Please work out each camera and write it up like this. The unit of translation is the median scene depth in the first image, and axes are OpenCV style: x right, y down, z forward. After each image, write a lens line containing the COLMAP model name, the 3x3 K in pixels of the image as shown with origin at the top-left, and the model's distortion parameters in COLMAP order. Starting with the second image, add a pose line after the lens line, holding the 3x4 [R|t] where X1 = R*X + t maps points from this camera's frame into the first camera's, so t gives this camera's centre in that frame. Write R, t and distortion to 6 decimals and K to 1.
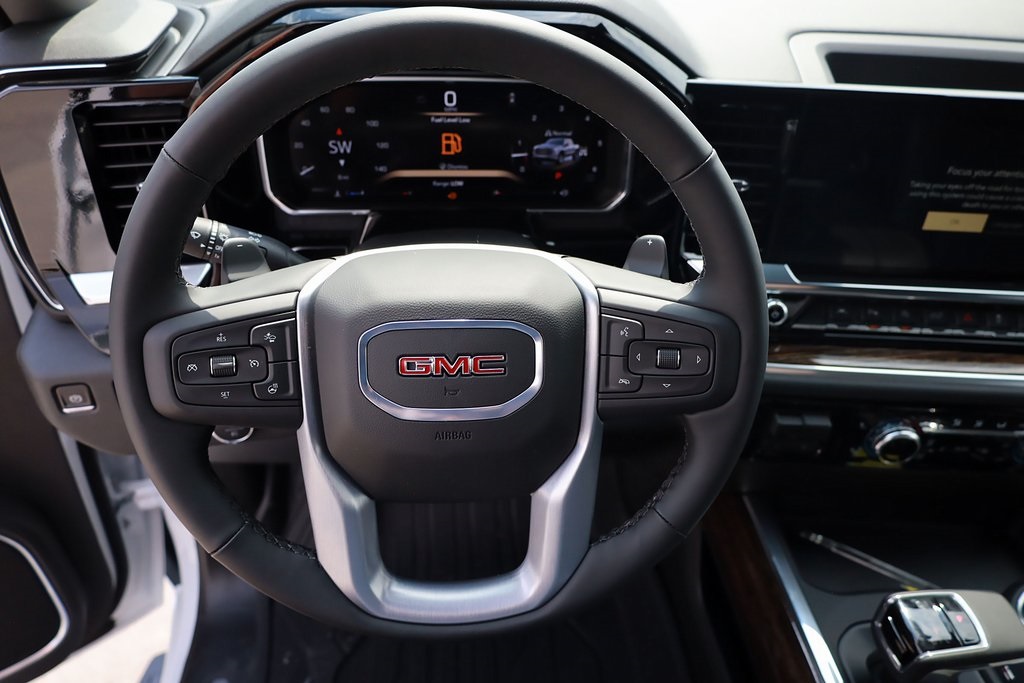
lens RADIAL K [[712.6, 0, 512.0], [0, 712.6, 341.5], [0, 0, 1]] dist [-0.005254, -0.003406]
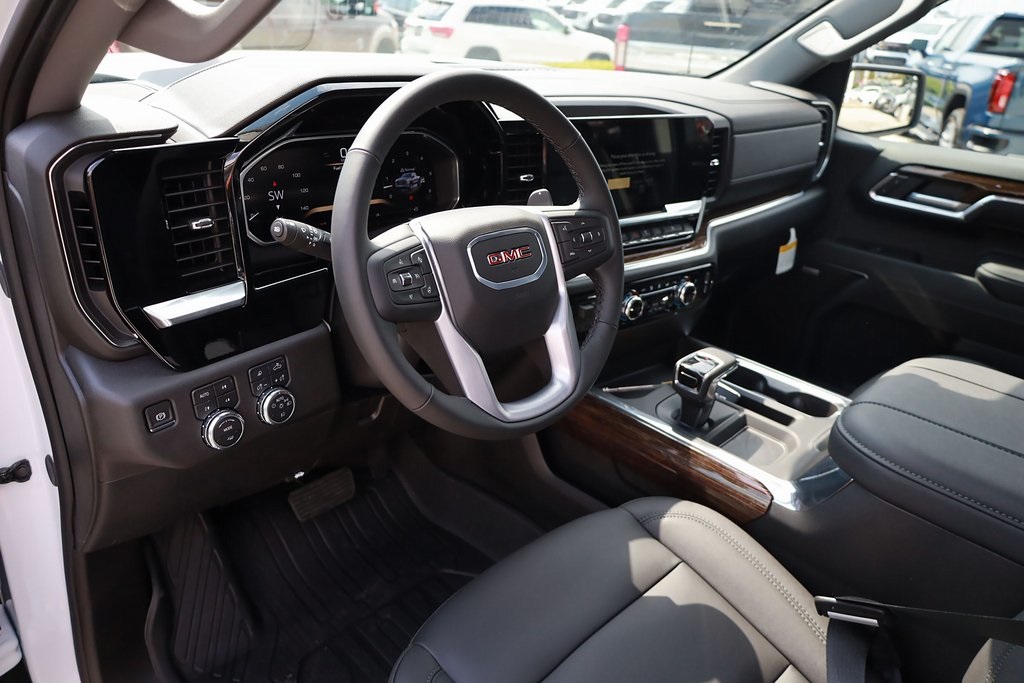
lens RADIAL K [[712.6, 0, 512.0], [0, 712.6, 341.5], [0, 0, 1]] dist [-0.005254, -0.003406]
pose [[0.761662, -0.250548, 0.597575, -0.866050], [0.352852, 0.933868, -0.058193, 0.244631], [-0.543476, 0.255179, 0.799698, -0.270825]]
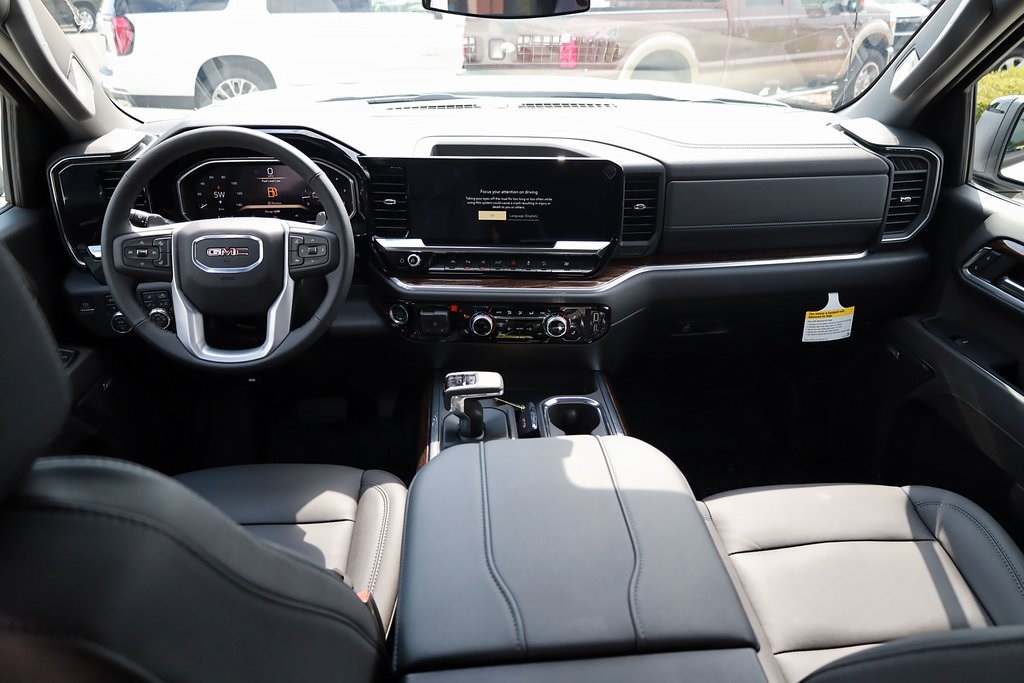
lens RADIAL K [[726.5, 0, 512.0], [0, 726.5, 341.5], [0, 0, 1]] dist [0.011013, 0.003823]
pose [[0.999432, -0.025107, -0.022488, 0.750017], [0.020651, 0.983425, -0.180138, 0.635805], [0.026638, 0.179571, 0.983384, -1.159346]]
